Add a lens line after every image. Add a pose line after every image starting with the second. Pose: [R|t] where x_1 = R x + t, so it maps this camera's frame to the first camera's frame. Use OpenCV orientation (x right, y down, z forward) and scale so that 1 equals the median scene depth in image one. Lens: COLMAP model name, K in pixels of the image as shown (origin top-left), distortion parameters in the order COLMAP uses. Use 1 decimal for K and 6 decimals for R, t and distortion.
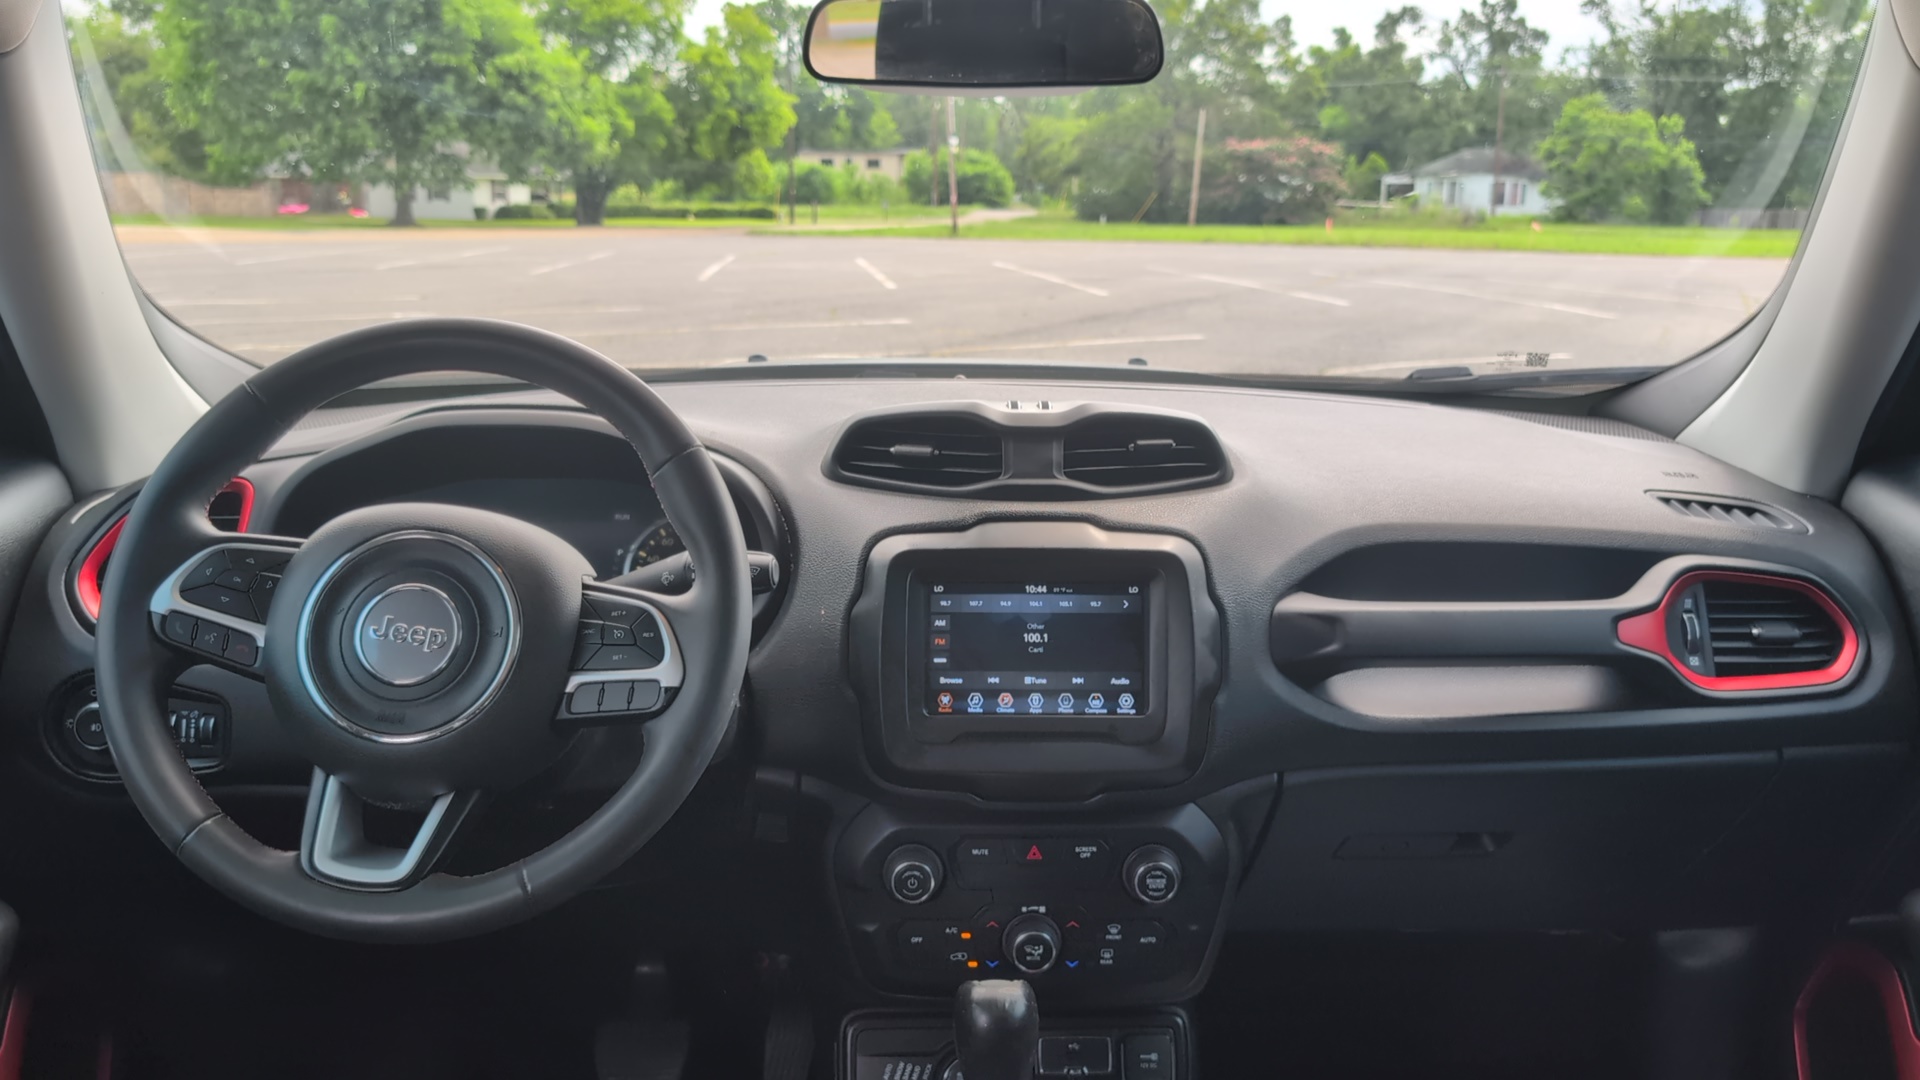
lens RADIAL K [[1620.7, 0, 975.0], [0, 1620.7, 522.0], [0, 0, 1]] dist [0.037010, -0.081317]
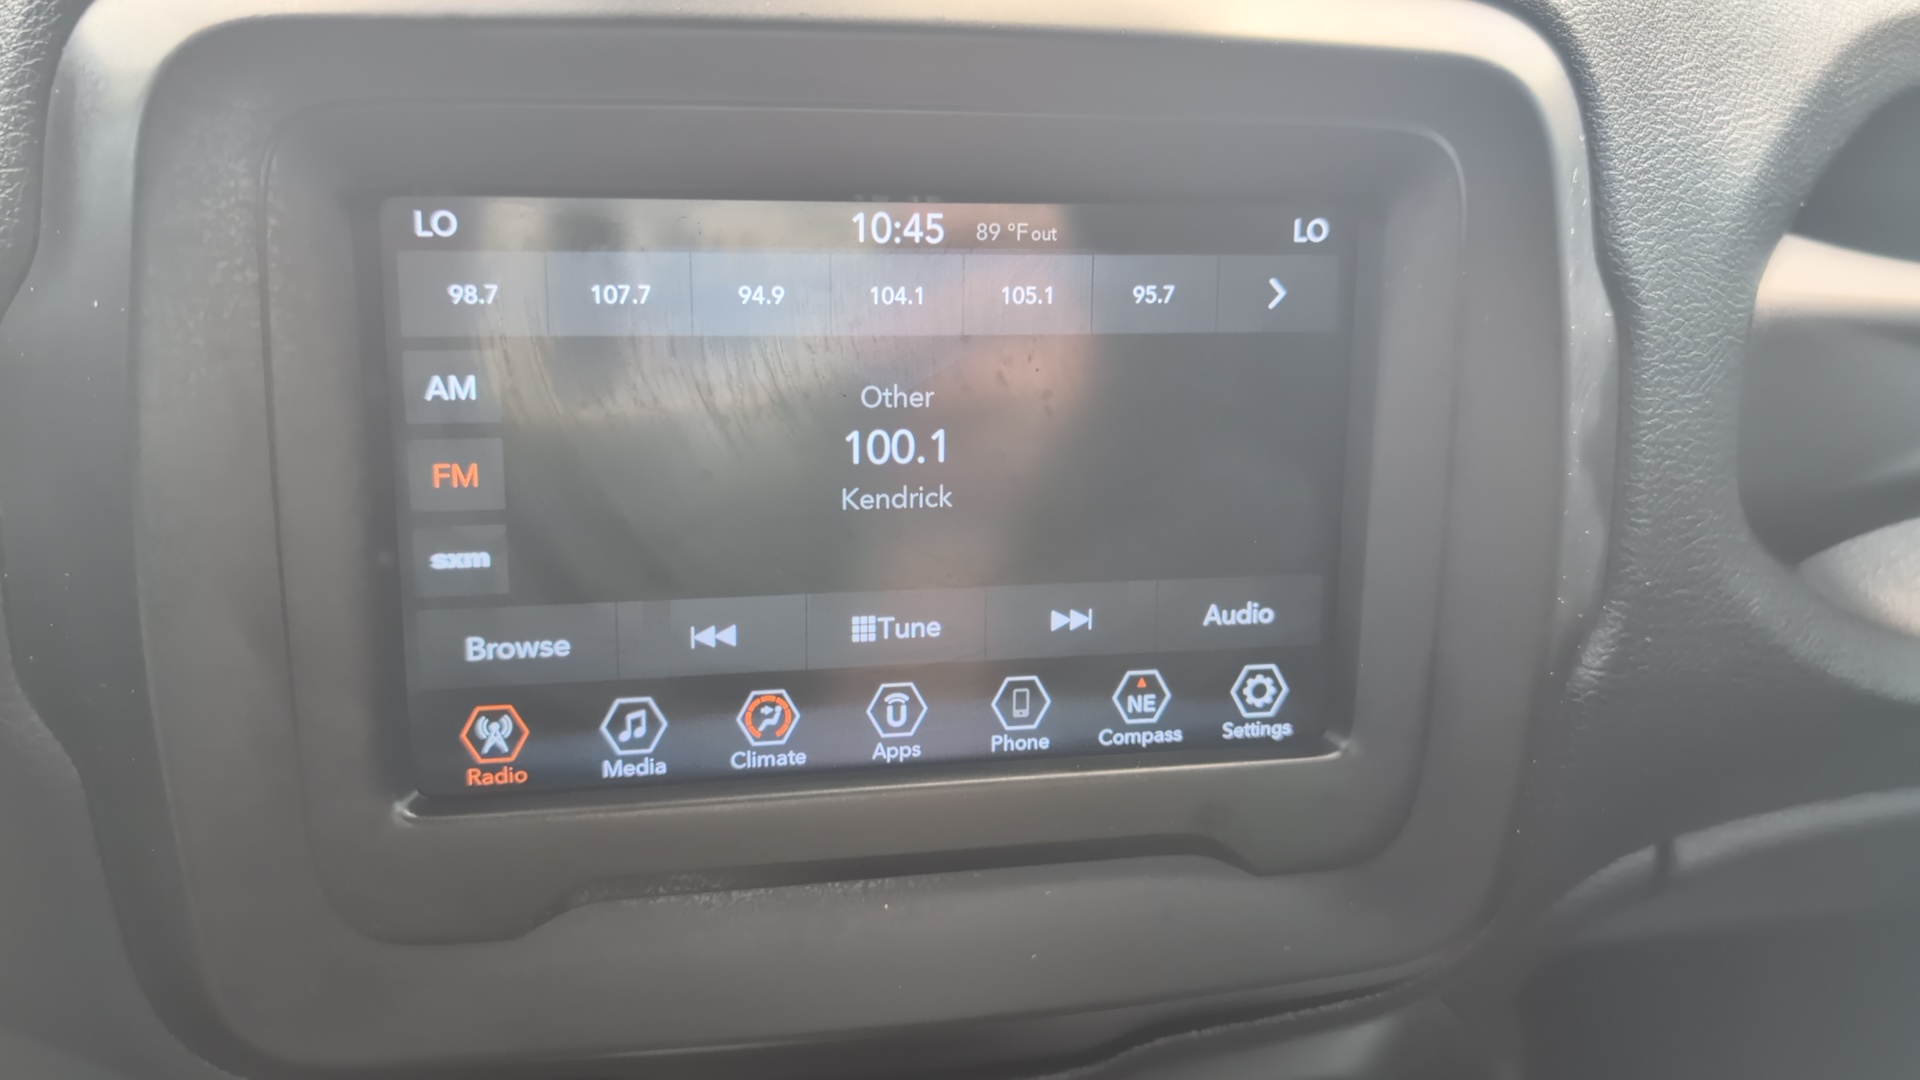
lens RADIAL K [[1620.7, 0, 985.7], [0, 1620.7, 525.3], [0, 0, 1]] dist [0.037010, -0.081317]
pose [[0.982741, -0.026900, 0.183018, 0.007851], [-0.019318, 0.969036, 0.246162, 0.025963], [-0.183973, -0.245449, 0.951792, 0.778871]]
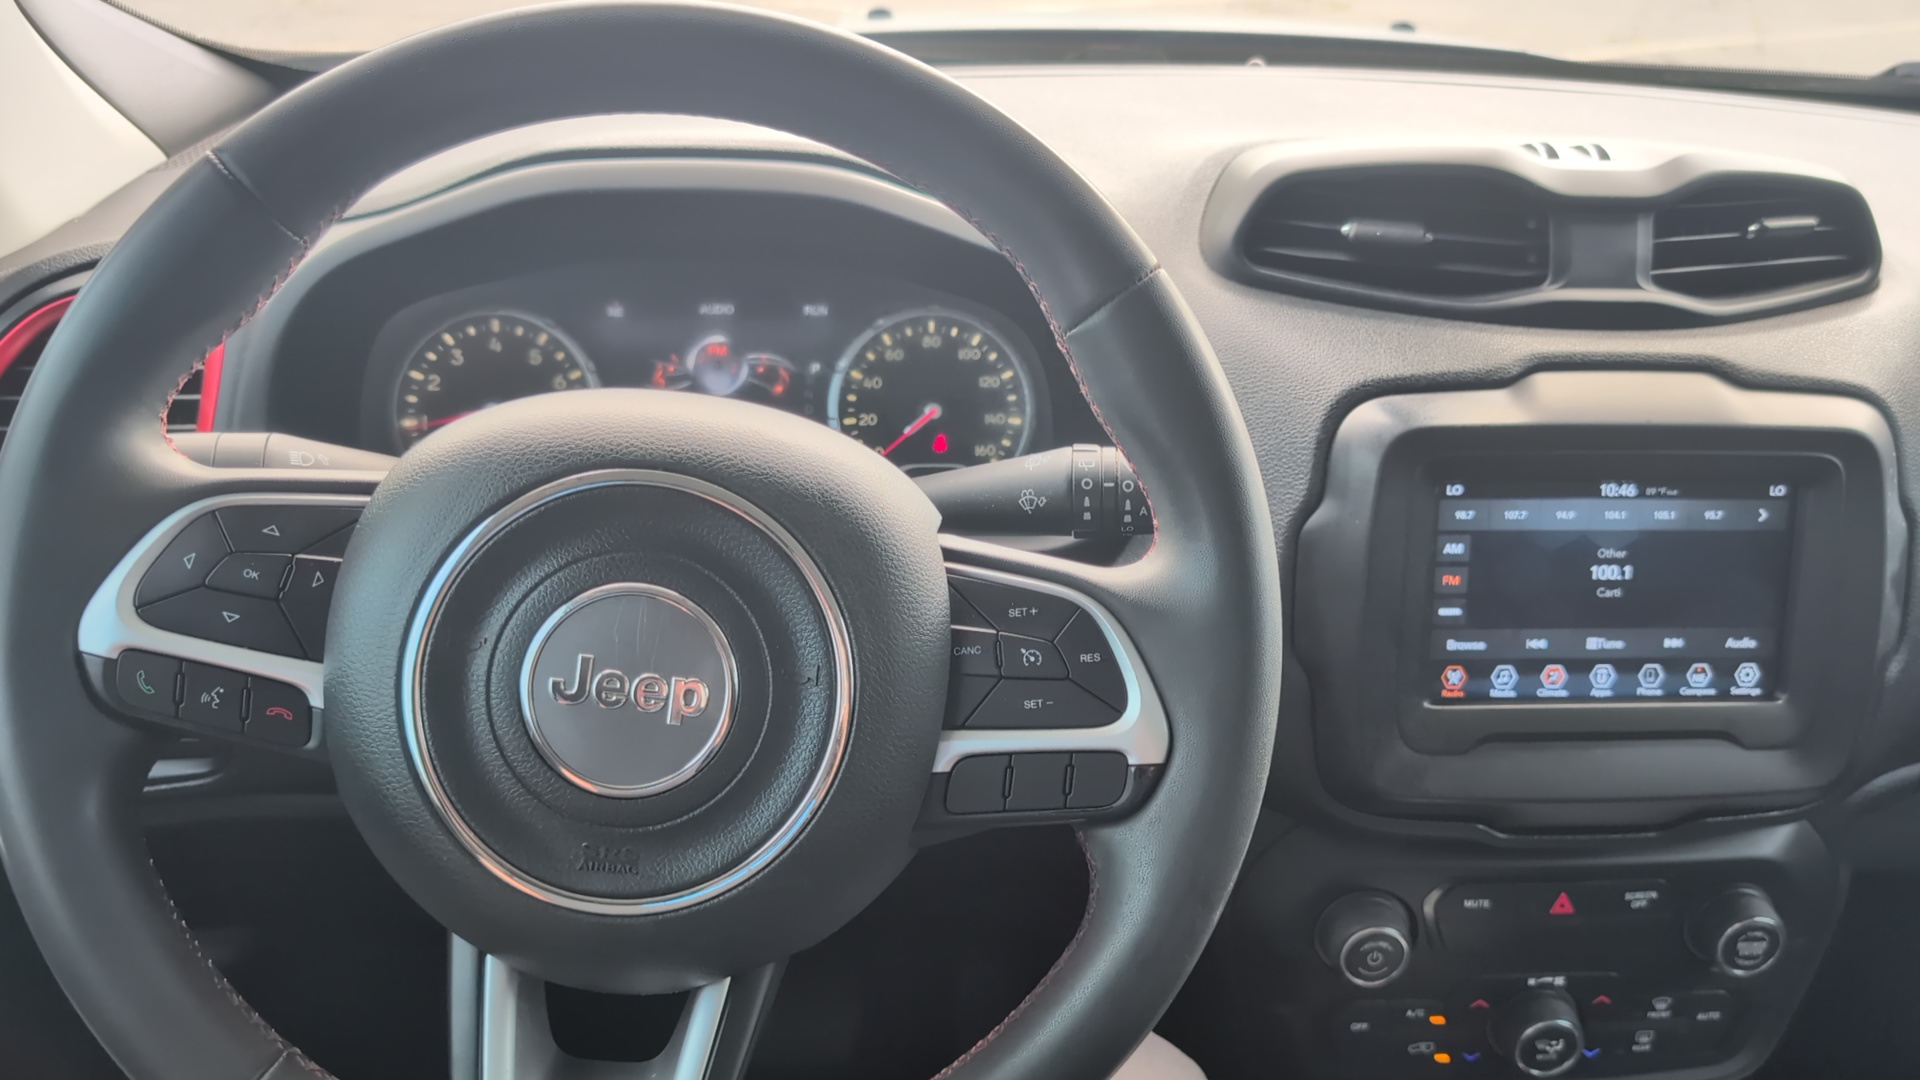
lens RADIAL K [[1620.7, 0, 960.9], [0, 1620.7, 534.3], [0, 0, 1]] dist [0.037010, -0.081317]
pose [[0.998846, 0.001911, 0.047986, -0.225459], [-0.013003, 0.972650, 0.231913, -0.075457], [-0.046231, -0.232269, 0.971552, 0.442552]]
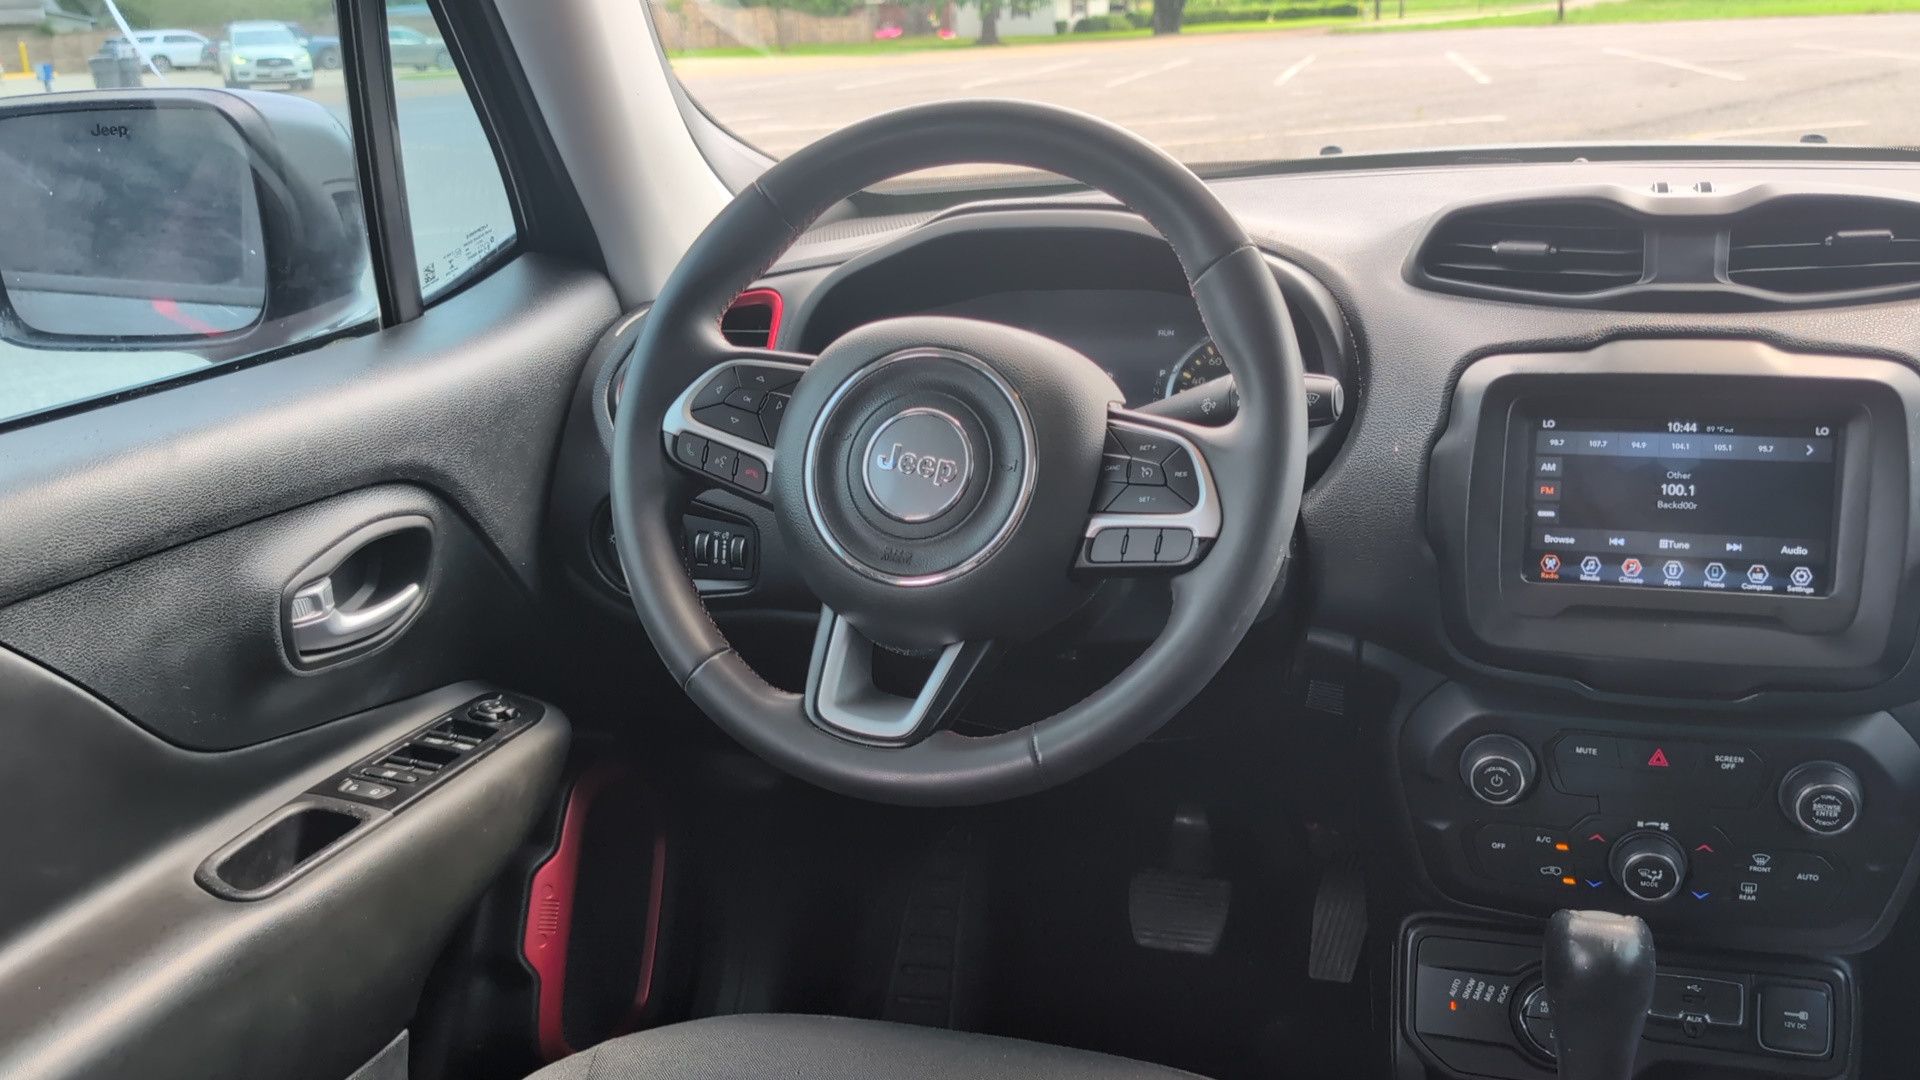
lens RADIAL K [[1620.7, 0, 950.0], [0, 1620.7, 545.6], [0, 0, 1]] dist [0.037010, -0.081317]
pose [[0.935743, 0.049774, -0.349152, -0.015566], [-0.004923, 0.991738, 0.128184, -0.000750], [0.352648, -0.118229, 0.928257, 0.146138]]
